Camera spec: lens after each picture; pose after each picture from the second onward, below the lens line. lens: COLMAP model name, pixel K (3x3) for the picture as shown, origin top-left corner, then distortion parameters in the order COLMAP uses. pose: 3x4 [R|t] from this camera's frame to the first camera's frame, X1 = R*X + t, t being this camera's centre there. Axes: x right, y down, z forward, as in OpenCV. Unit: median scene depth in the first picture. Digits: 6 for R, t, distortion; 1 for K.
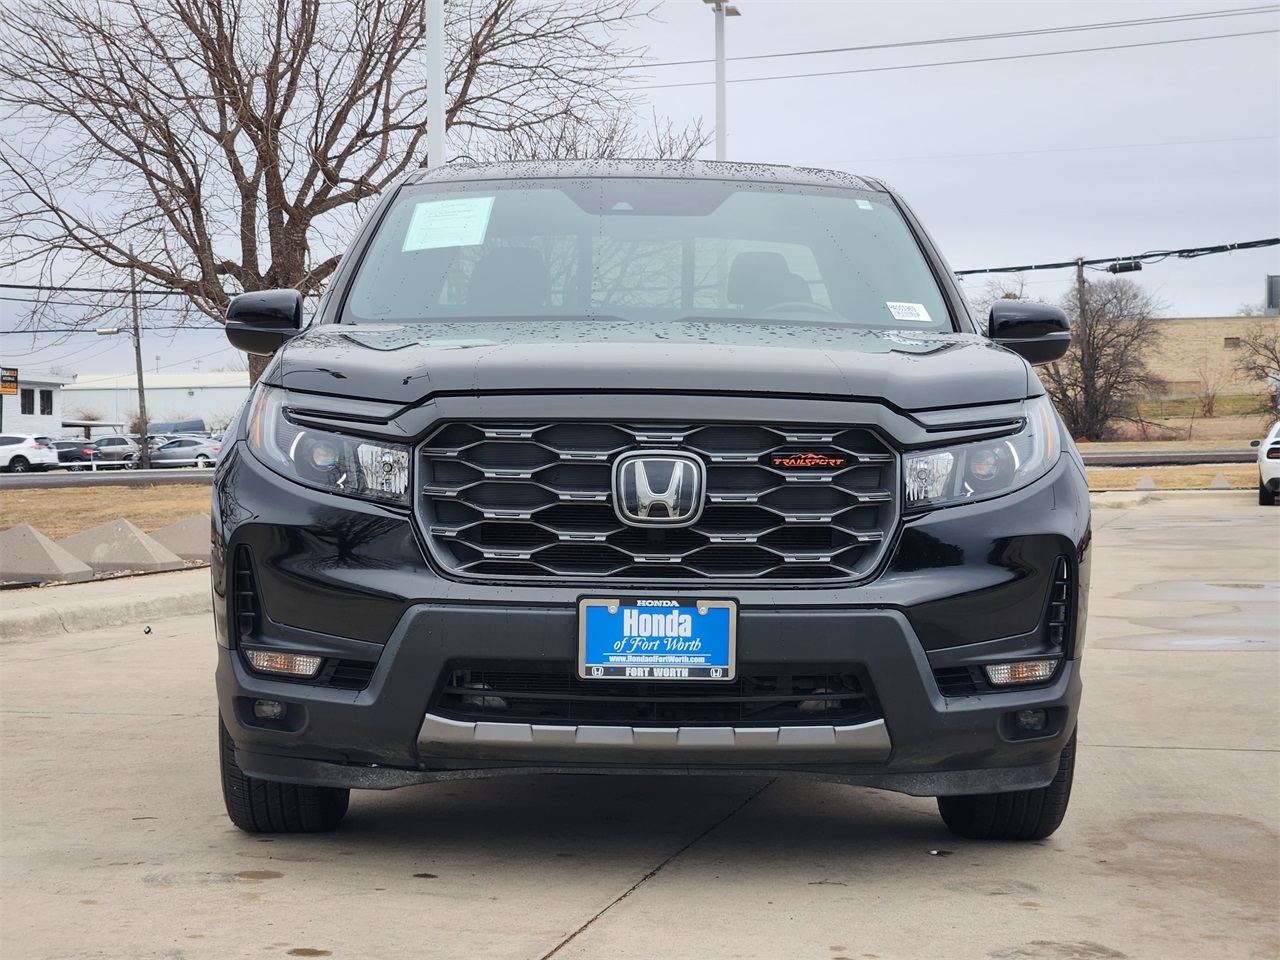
lens RADIAL K [[2185.2, 0, 640.0], [0, 2185.2, 480.0], [0, 0, 1]] dist [-0.030036, 0.066317]
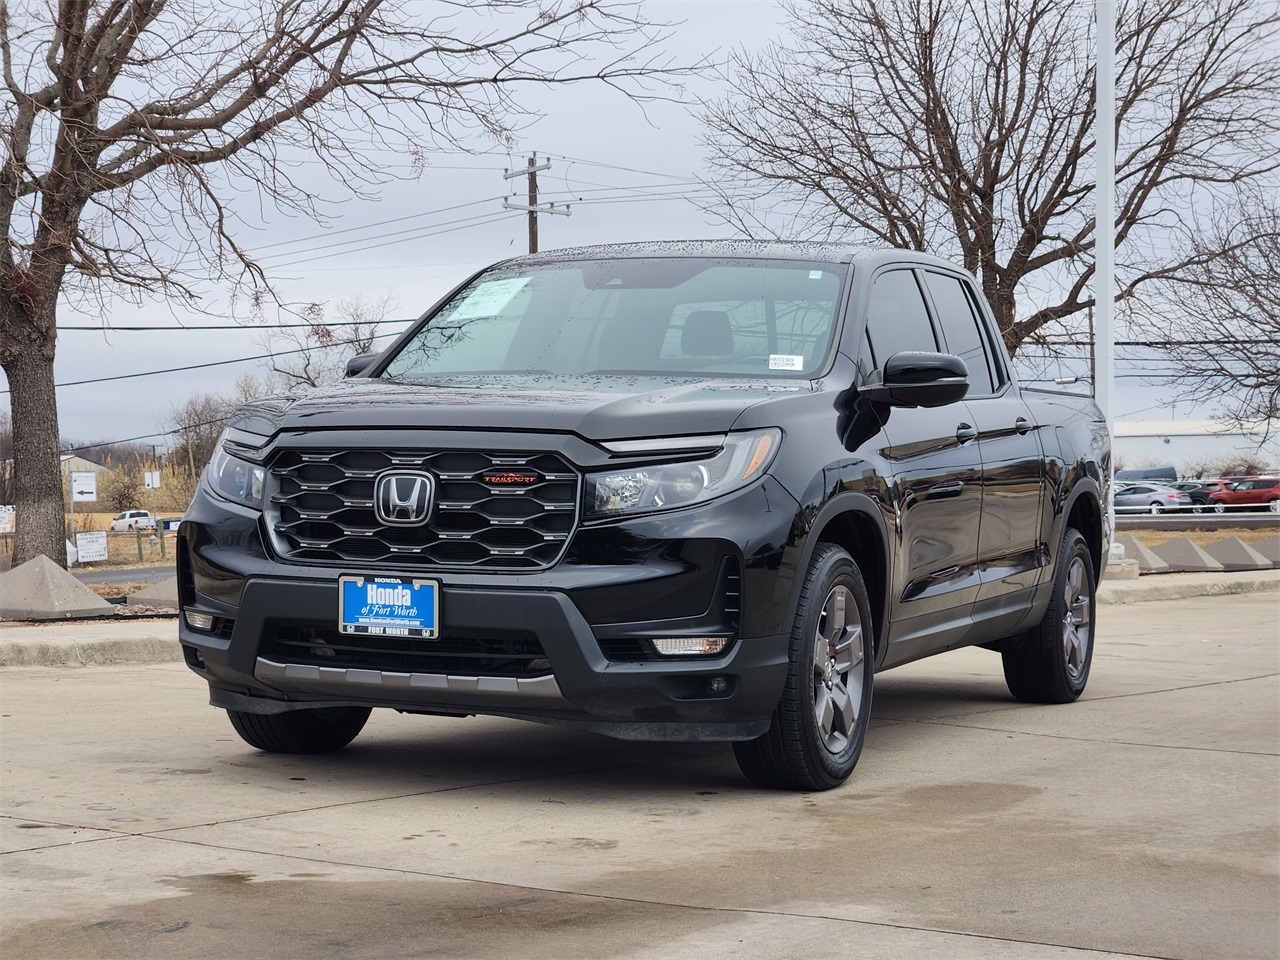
lens RADIAL K [[2185.2, 0, 640.0], [0, 2185.2, 480.0], [0, 0, 1]] dist [-0.030036, 0.066317]
pose [[0.904255, 0.005356, -0.426960, 0.726370], [-0.015231, 0.999690, -0.019718, 0.017388], [0.426722, 0.024333, 0.904056, -0.176299]]
